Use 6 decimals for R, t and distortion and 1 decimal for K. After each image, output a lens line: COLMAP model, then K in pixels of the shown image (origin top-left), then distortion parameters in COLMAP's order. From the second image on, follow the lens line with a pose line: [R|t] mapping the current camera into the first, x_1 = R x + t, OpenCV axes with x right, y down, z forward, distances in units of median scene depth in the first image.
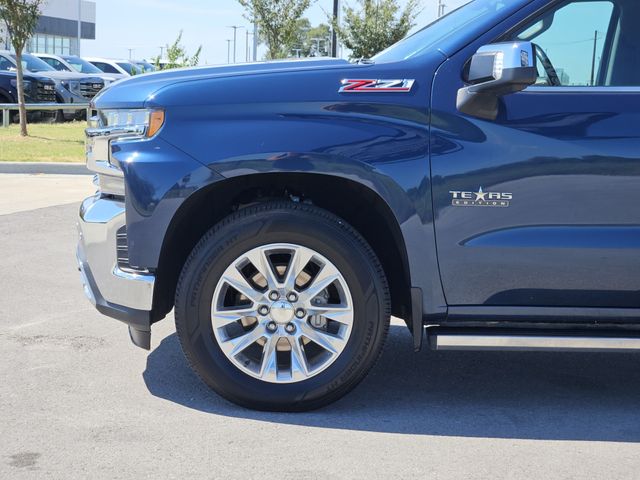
lens RADIAL K [[1108.9, 0, 317.6], [0, 1108.9, 241.0], [0, 0, 1]] dist [0.011799, 0.000000]
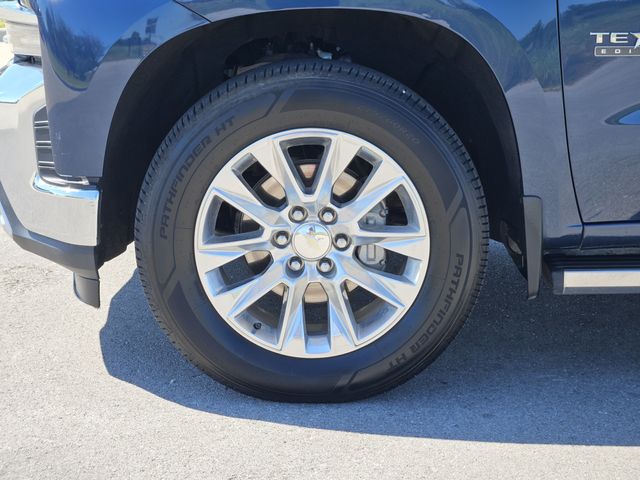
lens RADIAL K [[1108.9, 0, 310.4], [0, 1108.9, 221.8], [0, 0, 1]] dist [0.011799, 0.000000]
pose [[0.999373, -0.026171, -0.023855, -0.018002], [0.028512, 0.994197, 0.103725, -0.010263], [0.021002, -0.104340, 0.994320, 0.396233]]
